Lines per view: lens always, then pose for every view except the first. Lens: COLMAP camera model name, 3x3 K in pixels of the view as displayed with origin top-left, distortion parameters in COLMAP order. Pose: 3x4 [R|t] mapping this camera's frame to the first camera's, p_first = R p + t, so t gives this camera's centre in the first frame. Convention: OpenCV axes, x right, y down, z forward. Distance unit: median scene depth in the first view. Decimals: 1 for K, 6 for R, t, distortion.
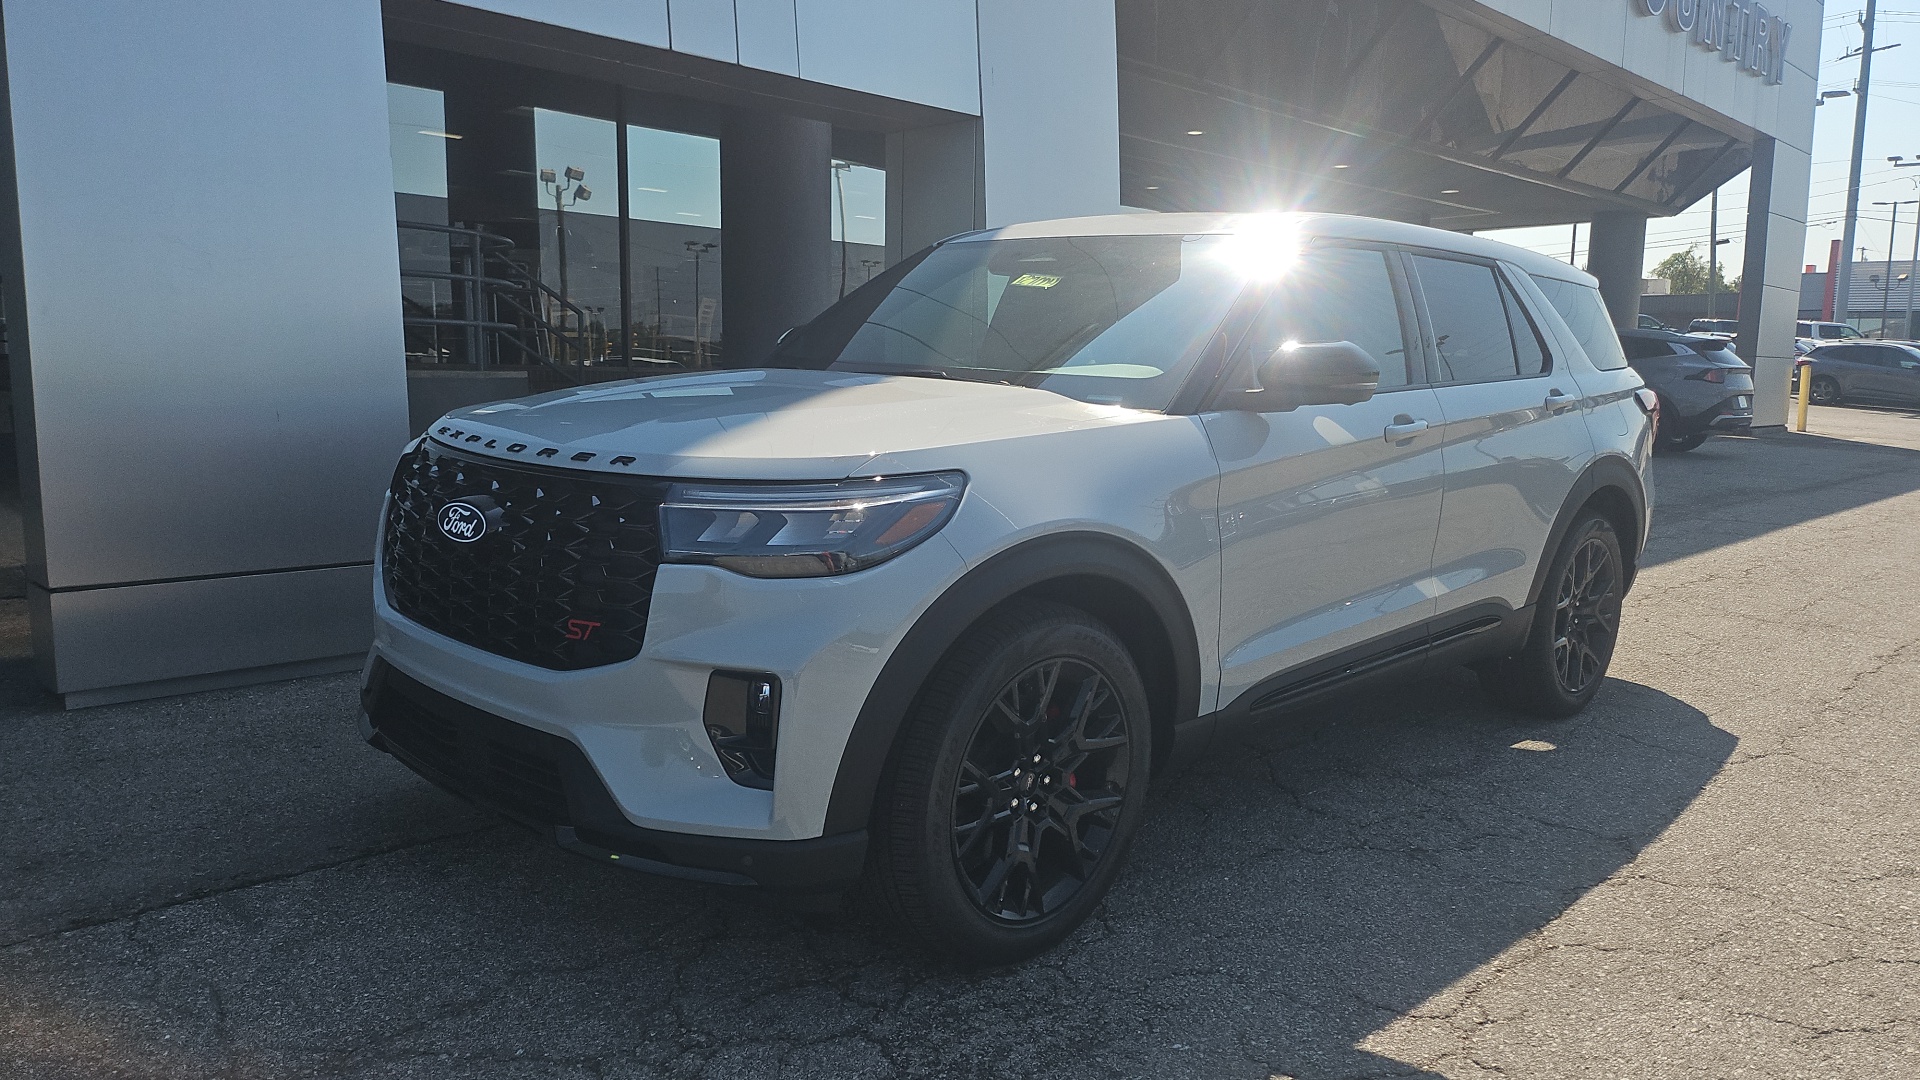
lens RADIAL K [[1348.1, 0, 966.6], [0, 1348.1, 563.7], [0, 0, 1]] dist [0.077558, -0.087940]
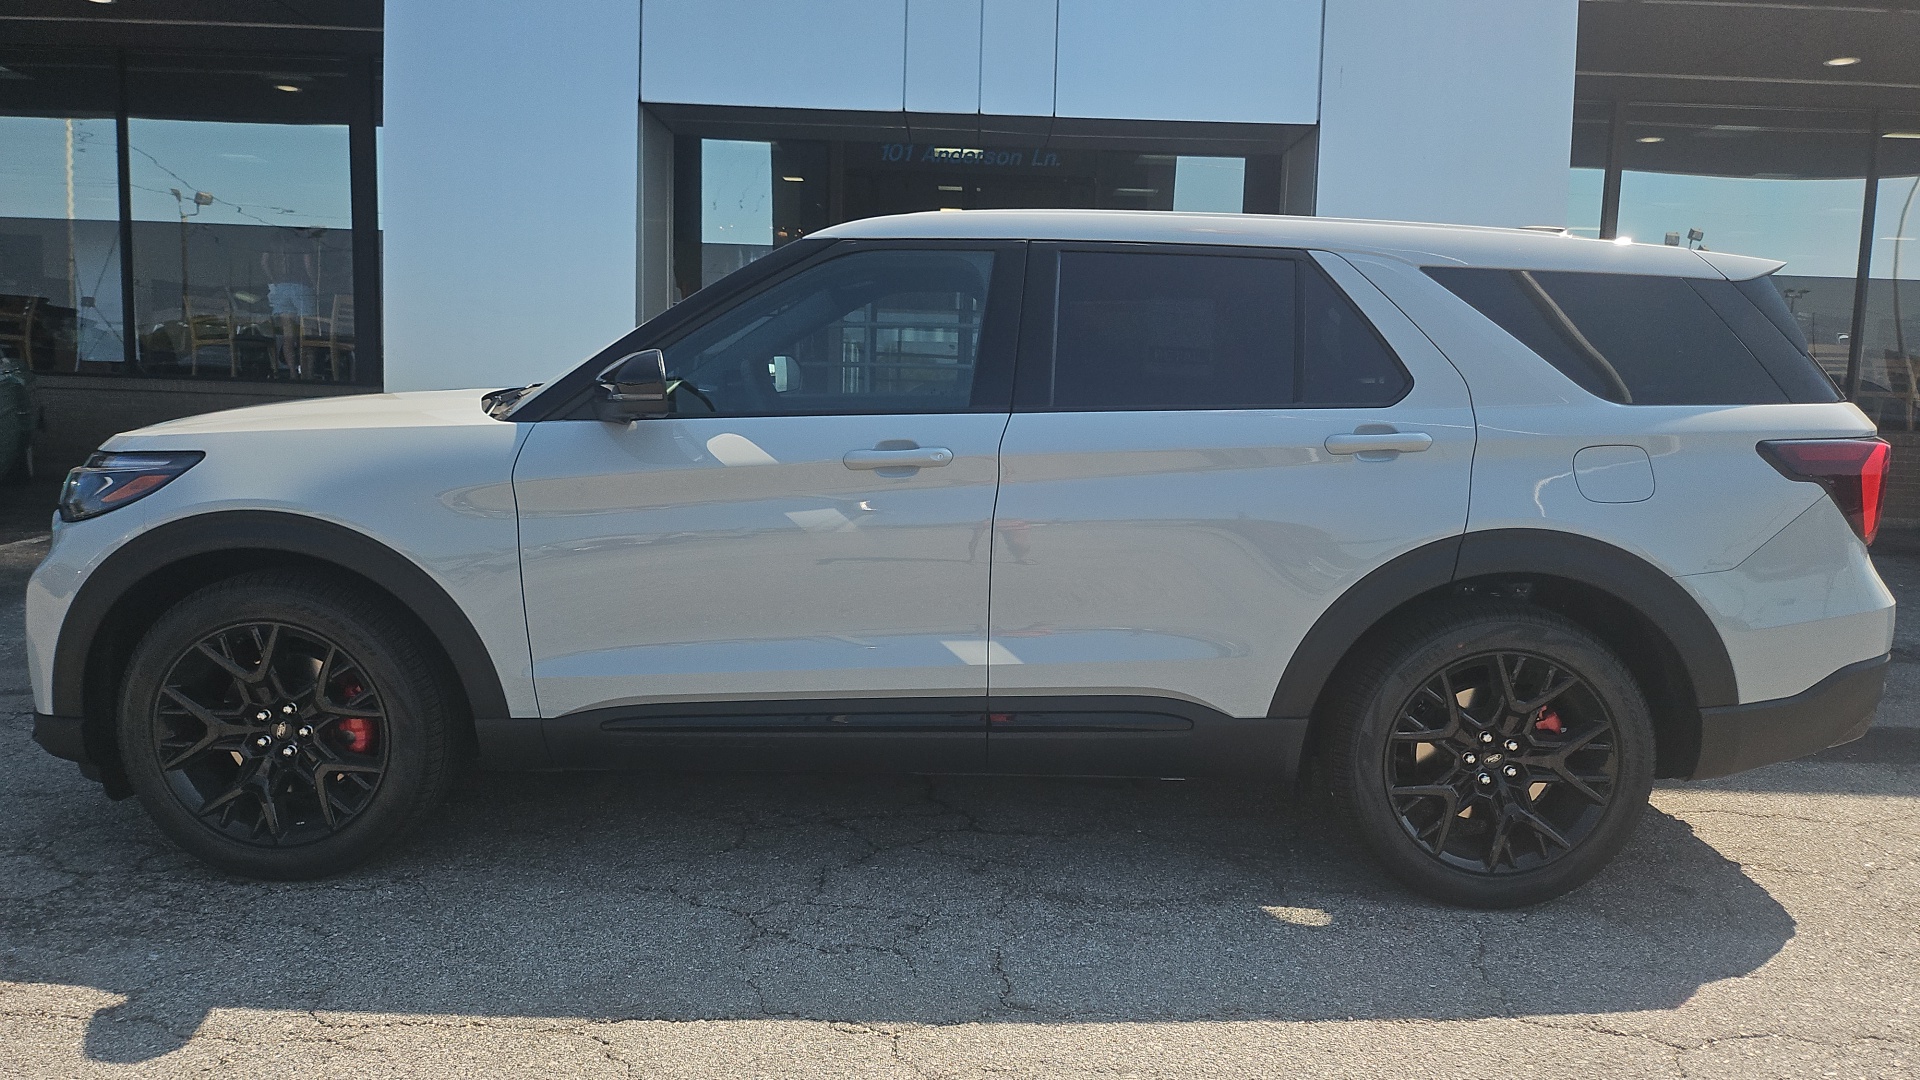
lens RADIAL K [[1348.1, 0, 966.6], [0, 1348.1, 563.7], [0, 0, 1]] dist [0.077558, -0.087940]
pose [[0.699449, 0.085827, -0.709510, 1.155410], [-0.119130, 0.992875, 0.002665, -0.046776], [0.704684, 0.082660, 0.704690, 0.521101]]
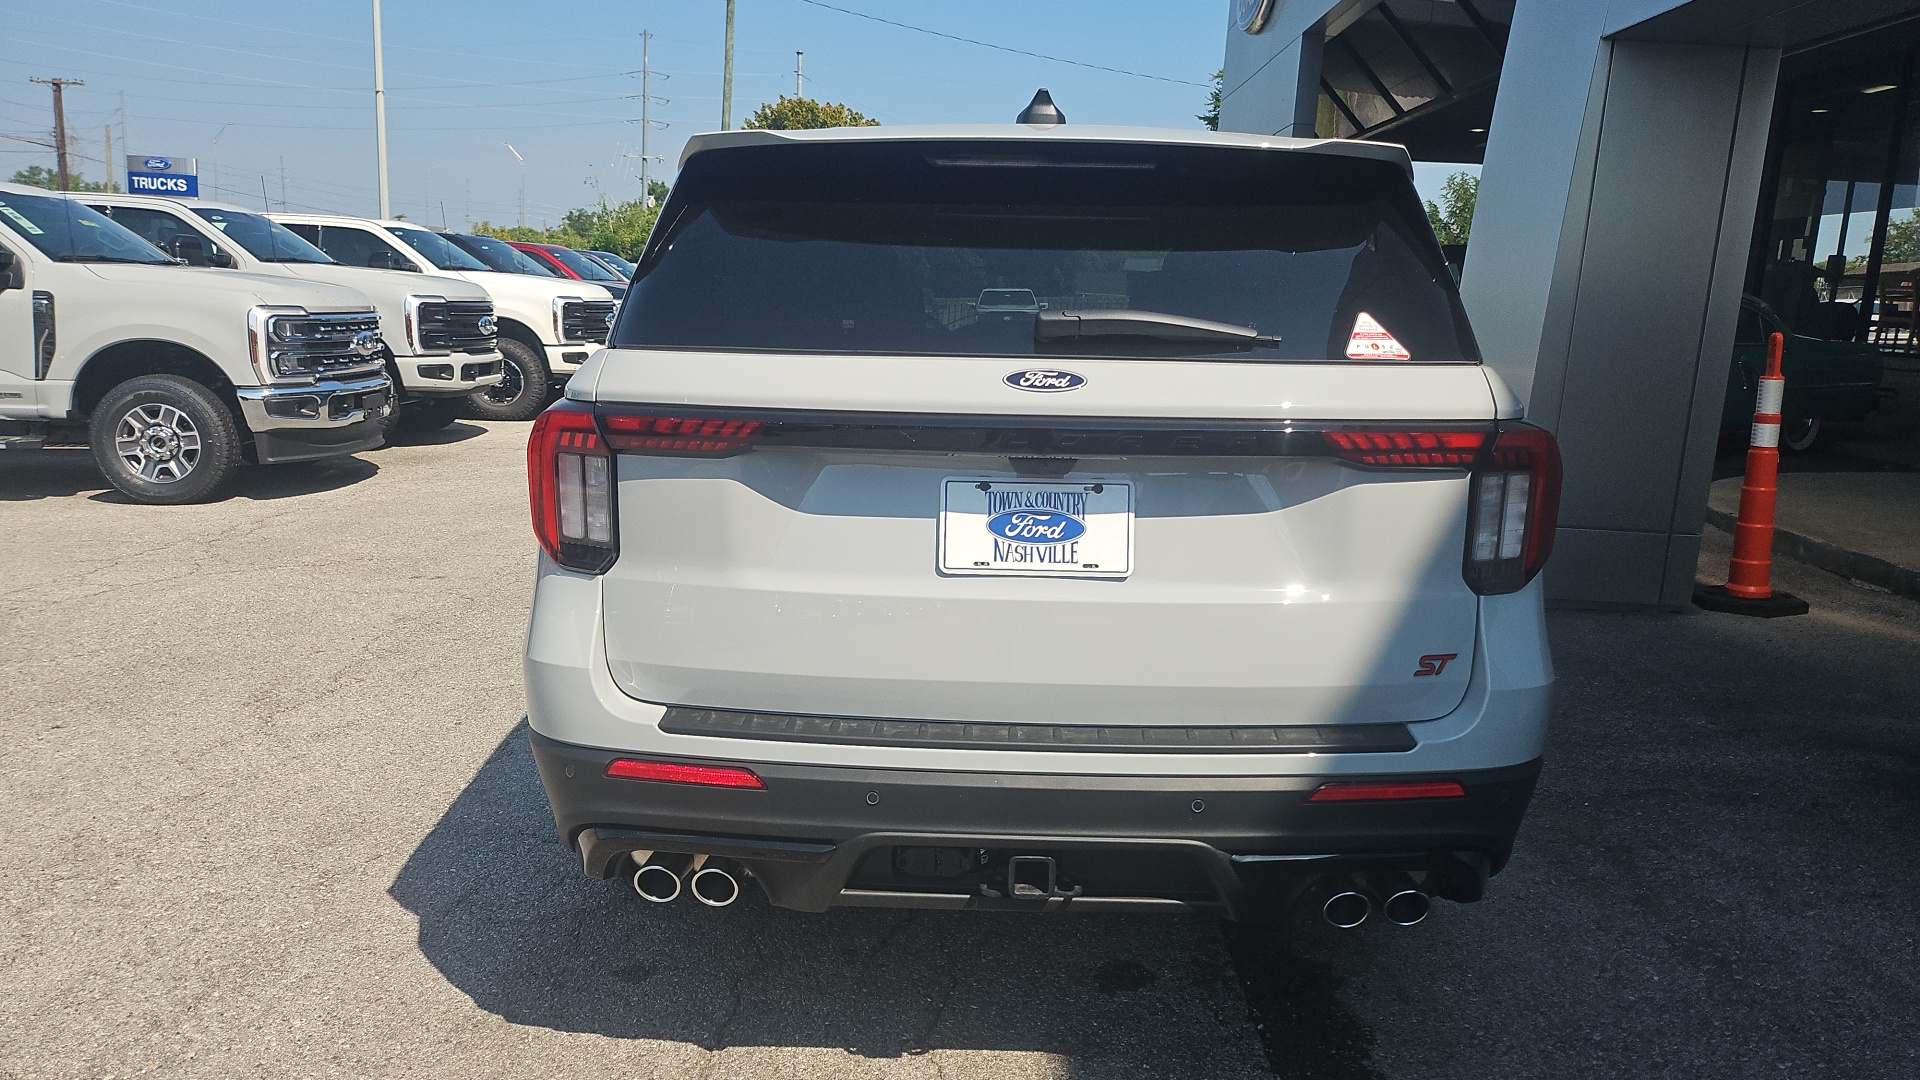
lens RADIAL K [[1348.1, 0, 966.6], [0, 1348.1, 563.7], [0, 0, 1]] dist [0.077558, -0.087940]
pose [[-0.739080, 0.091537, -0.667369, 1.186342], [-0.144510, 0.946112, 0.289807, -0.383793], [0.657934, 0.310633, -0.686025, 2.433938]]
